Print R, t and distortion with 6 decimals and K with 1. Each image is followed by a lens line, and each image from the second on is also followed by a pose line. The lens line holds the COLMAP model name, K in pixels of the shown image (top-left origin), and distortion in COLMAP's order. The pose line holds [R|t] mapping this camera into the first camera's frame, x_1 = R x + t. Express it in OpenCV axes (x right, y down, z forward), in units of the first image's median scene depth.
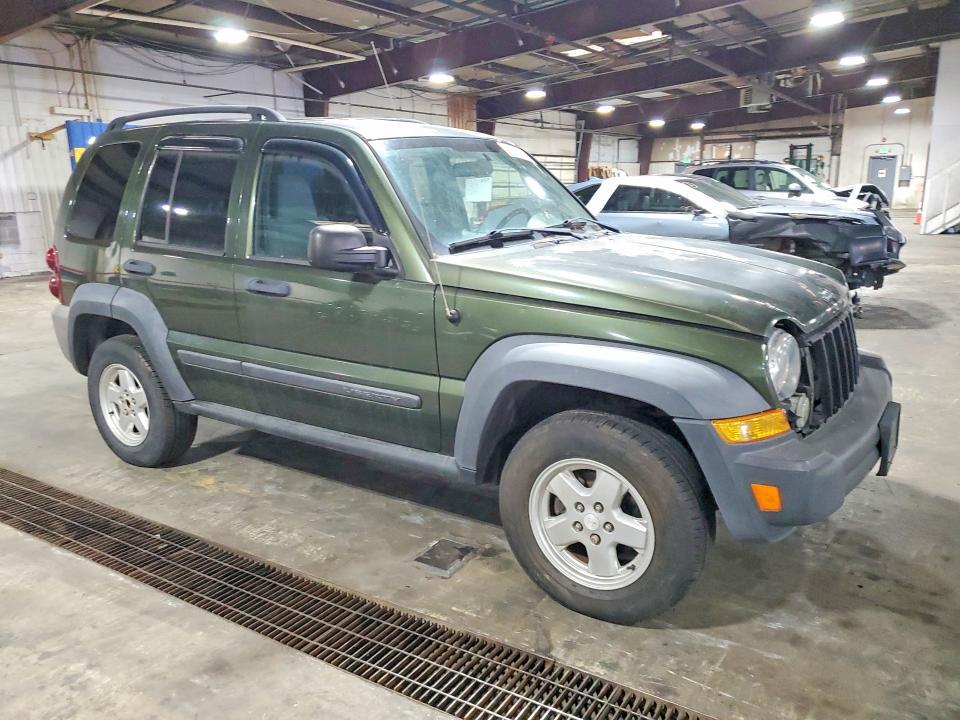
lens RADIAL K [[755.9, 0, 480.0], [0, 755.9, 360.0], [0, 0, 1]] dist [0.013366, 0.009944]
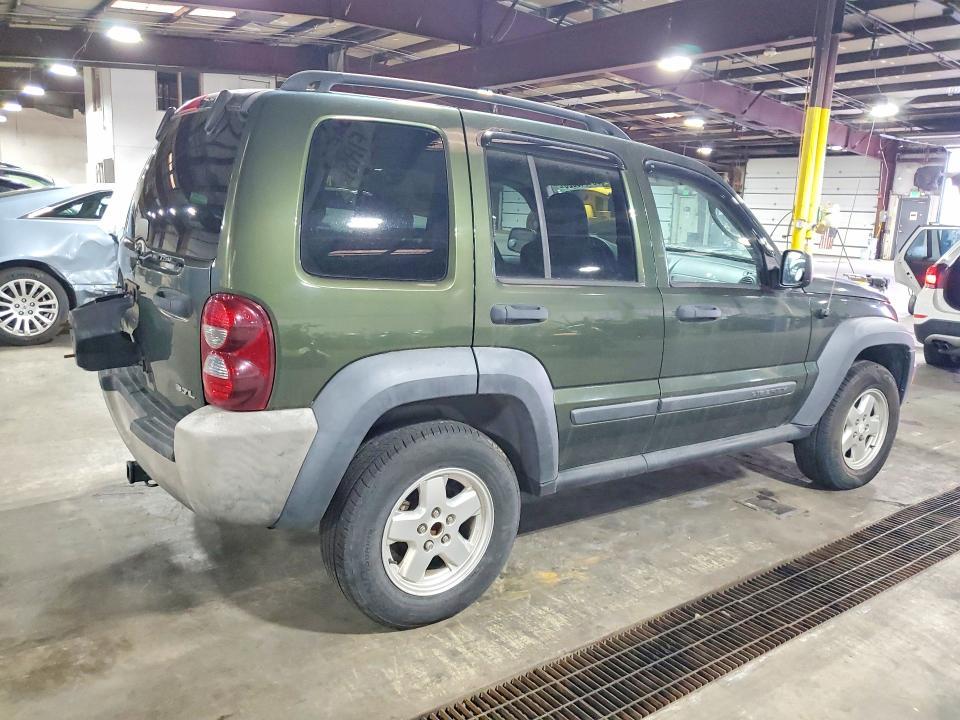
lens RADIAL K [[755.9, 0, 480.0], [0, 755.9, 360.0], [0, 0, 1]] dist [0.013366, 0.009944]
pose [[0.339880, -0.149935, 0.928440, -1.235225], [0.150127, 0.983200, 0.103821, -0.171428], [-0.928409, 0.104097, 0.356680, 0.882081]]
